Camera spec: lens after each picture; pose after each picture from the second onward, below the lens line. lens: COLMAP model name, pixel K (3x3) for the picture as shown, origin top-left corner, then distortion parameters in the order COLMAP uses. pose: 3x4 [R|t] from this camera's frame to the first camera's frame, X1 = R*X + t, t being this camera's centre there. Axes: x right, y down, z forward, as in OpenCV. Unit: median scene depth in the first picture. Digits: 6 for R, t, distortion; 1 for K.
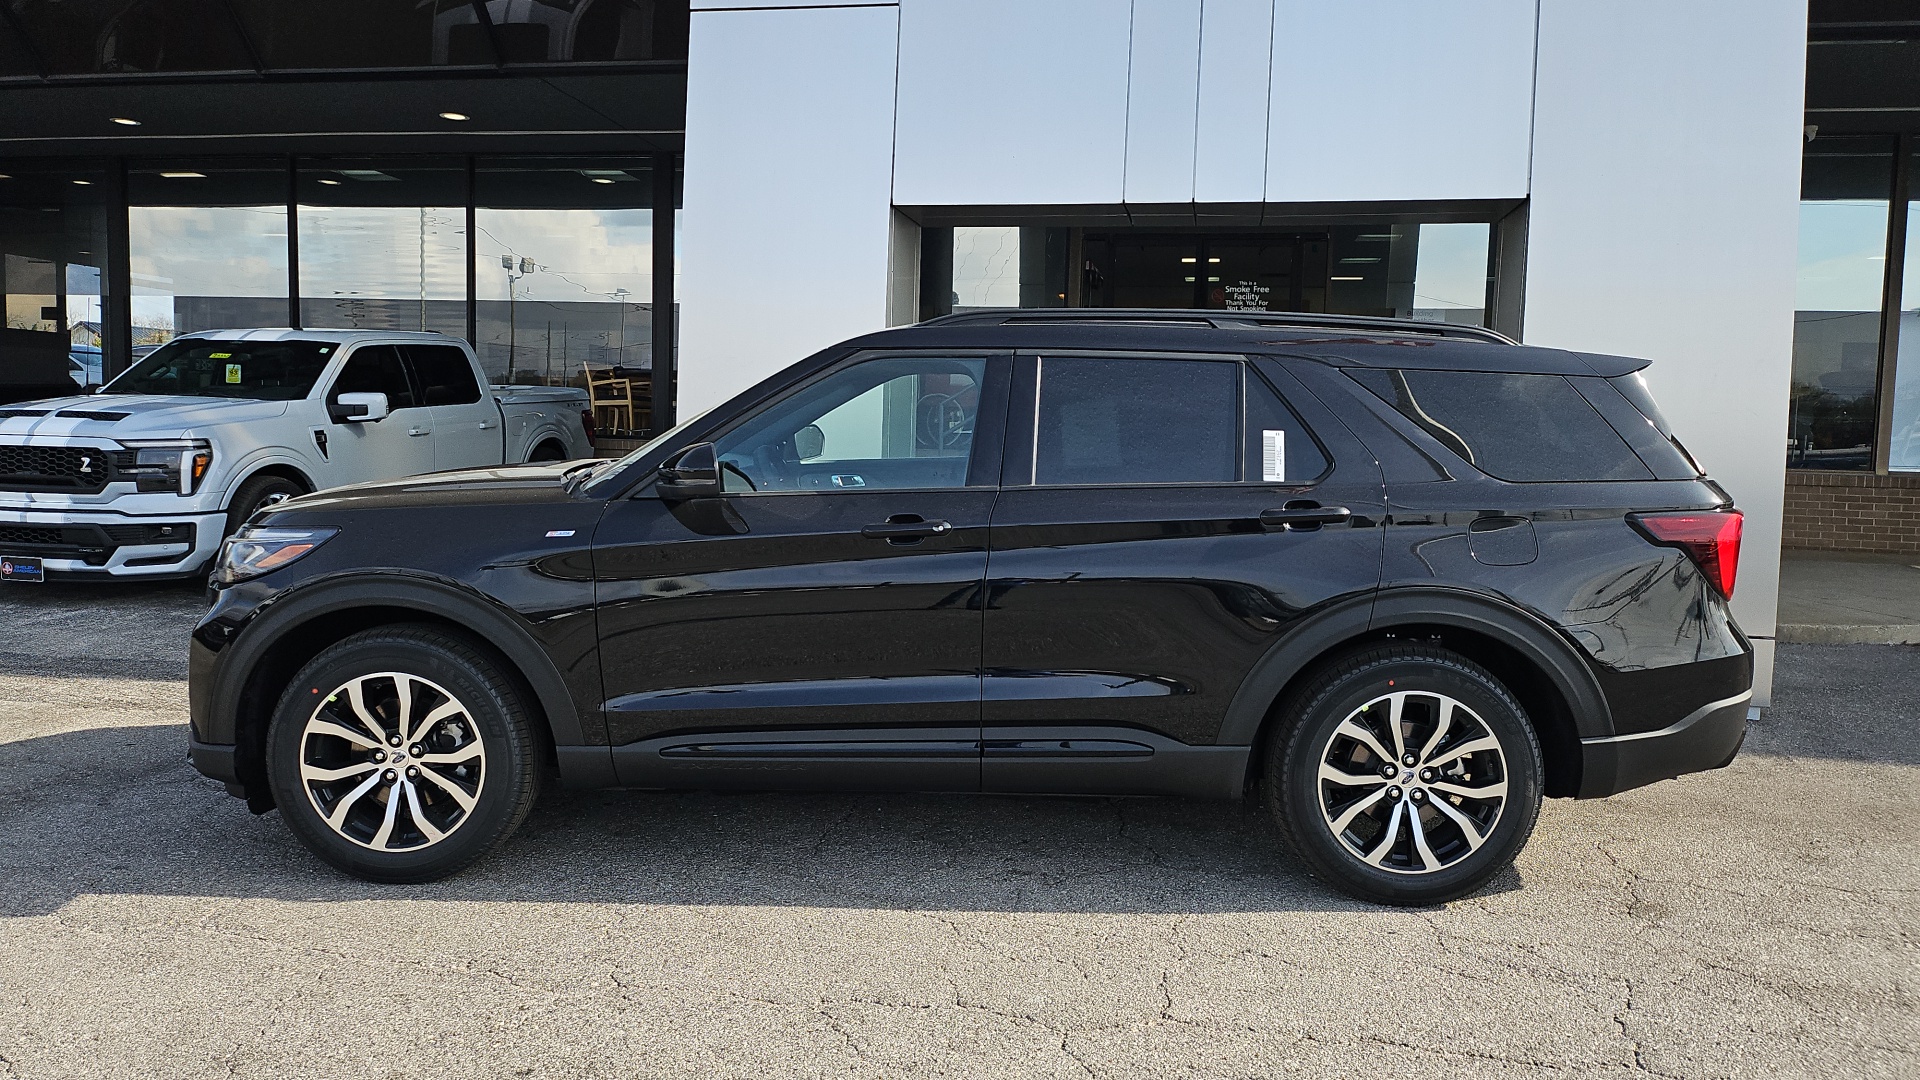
lens RADIAL K [[1343.9, 0, 966.0], [0, 1343.9, 552.2], [0, 0, 1]] dist [0.087438, -0.064920]
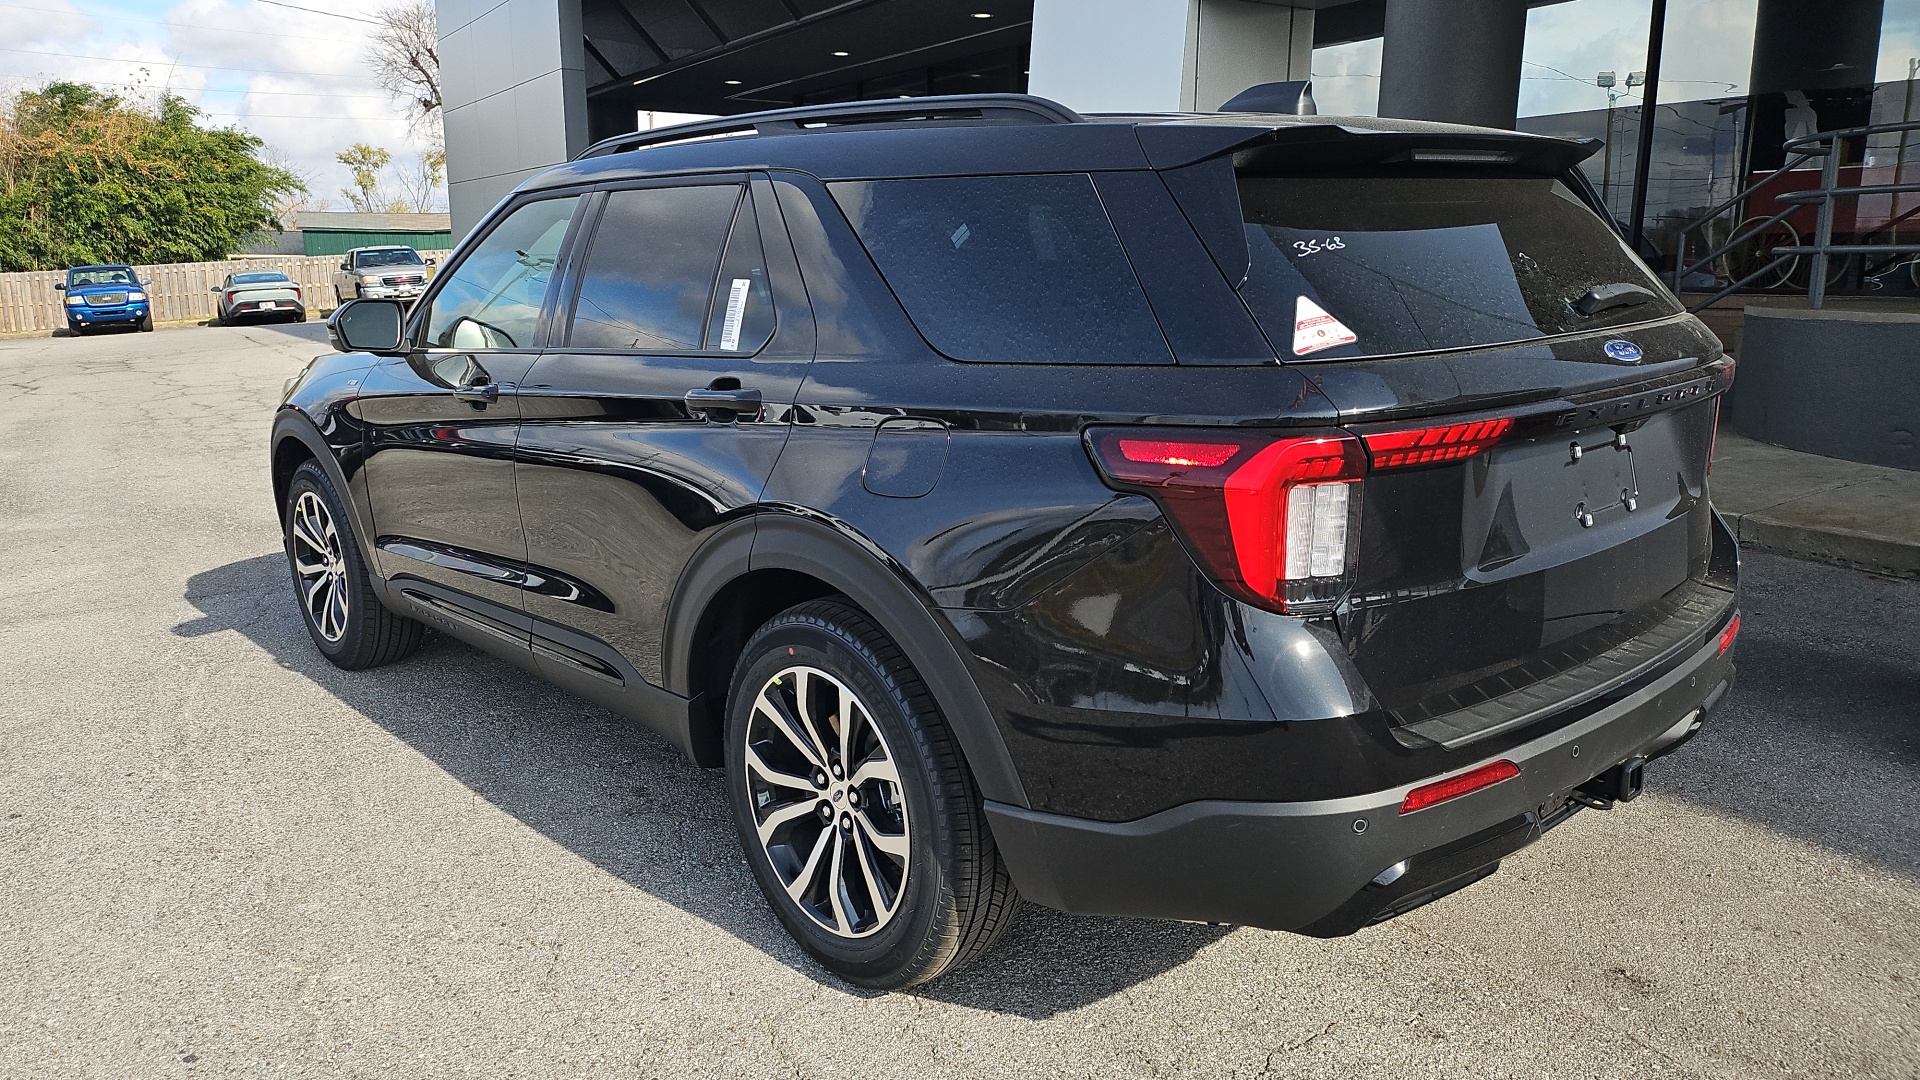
lens RADIAL K [[1343.9, 0, 966.0], [0, 1343.9, 552.2], [0, 0, 1]] dist [0.087438, -0.064920]
pose [[0.662574, 0.126843, -0.738178, 0.856530], [-0.043615, 0.990417, 0.131039, -0.045754], [0.747725, -0.054628, 0.661757, 0.610229]]
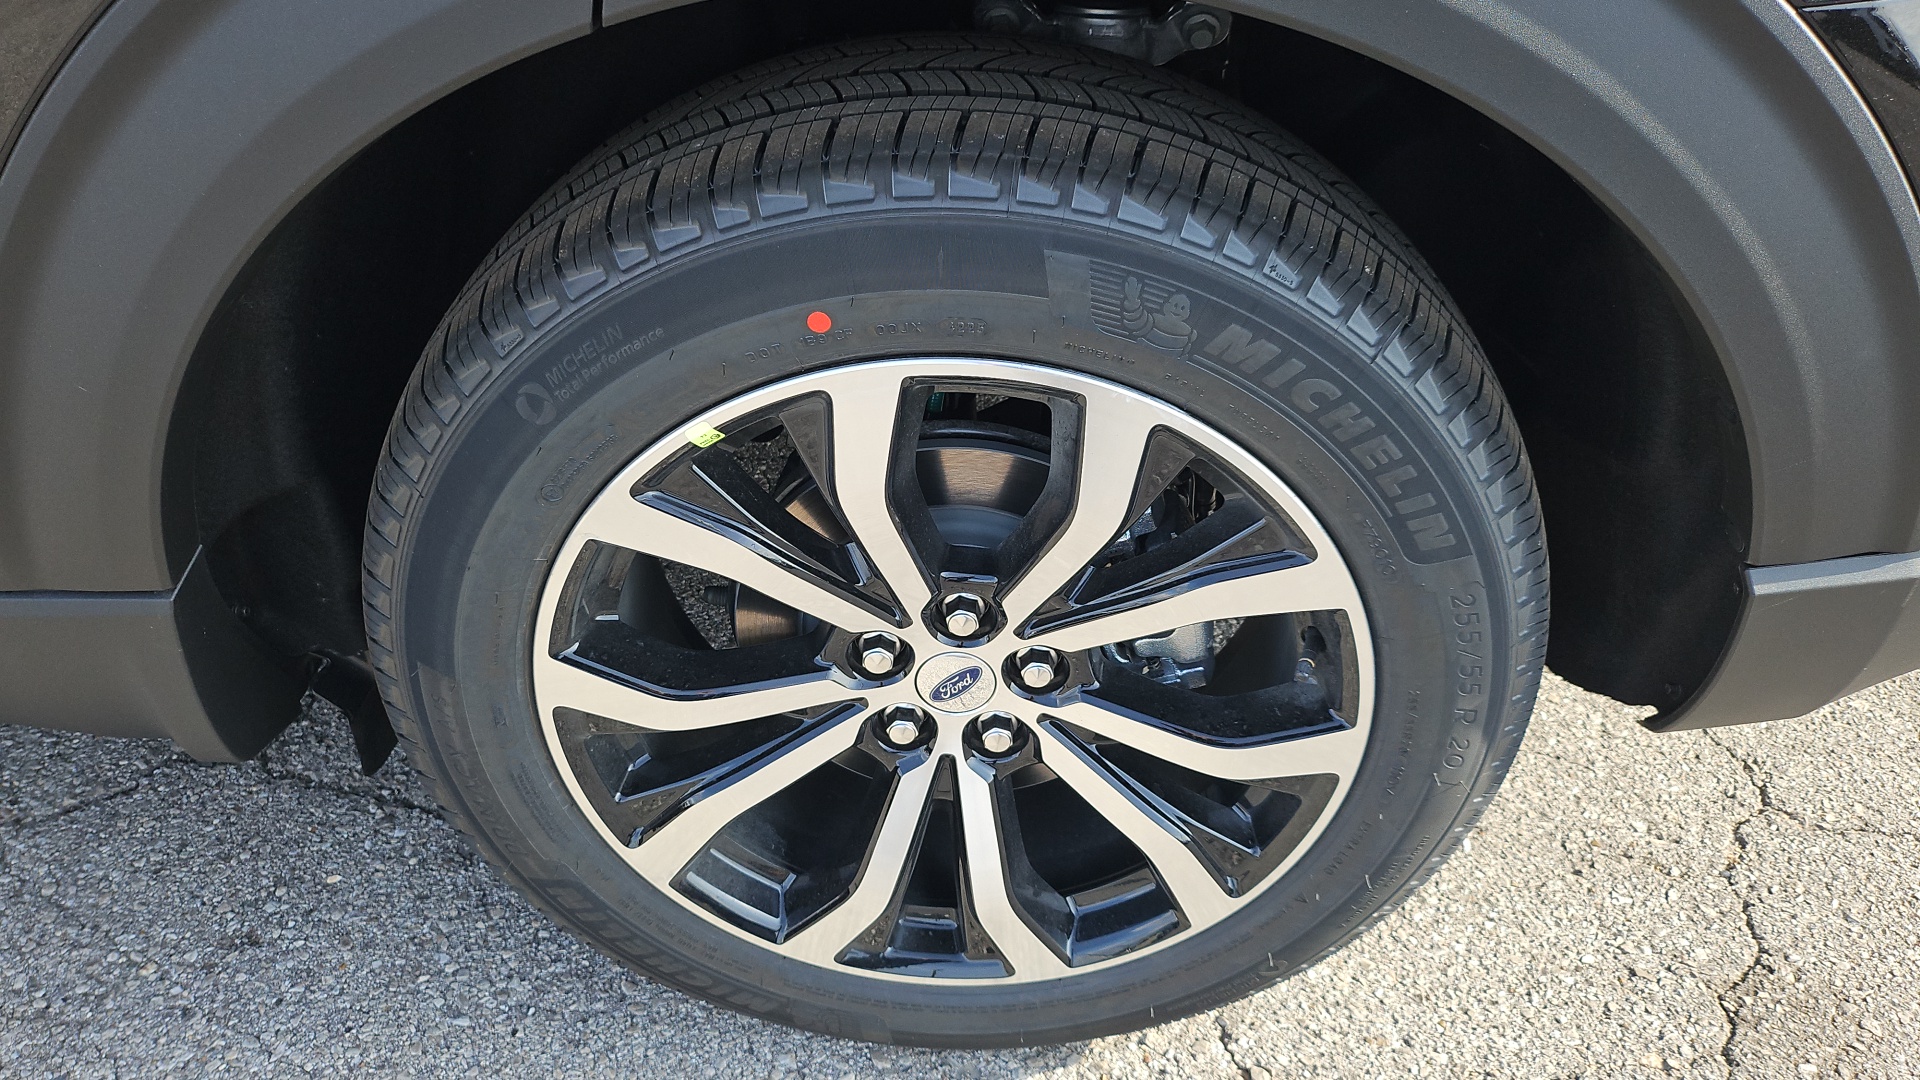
lens RADIAL K [[1343.9, 0, 966.0], [0, 1343.9, 552.2], [0, 0, 1]] dist [0.087438, -0.064920]
pose [[0.999489, 0.018645, -0.025973, 0.334555], [-0.003040, 0.864086, 0.503334, 0.030817], [0.031828, -0.502998, 0.863701, 0.815834]]
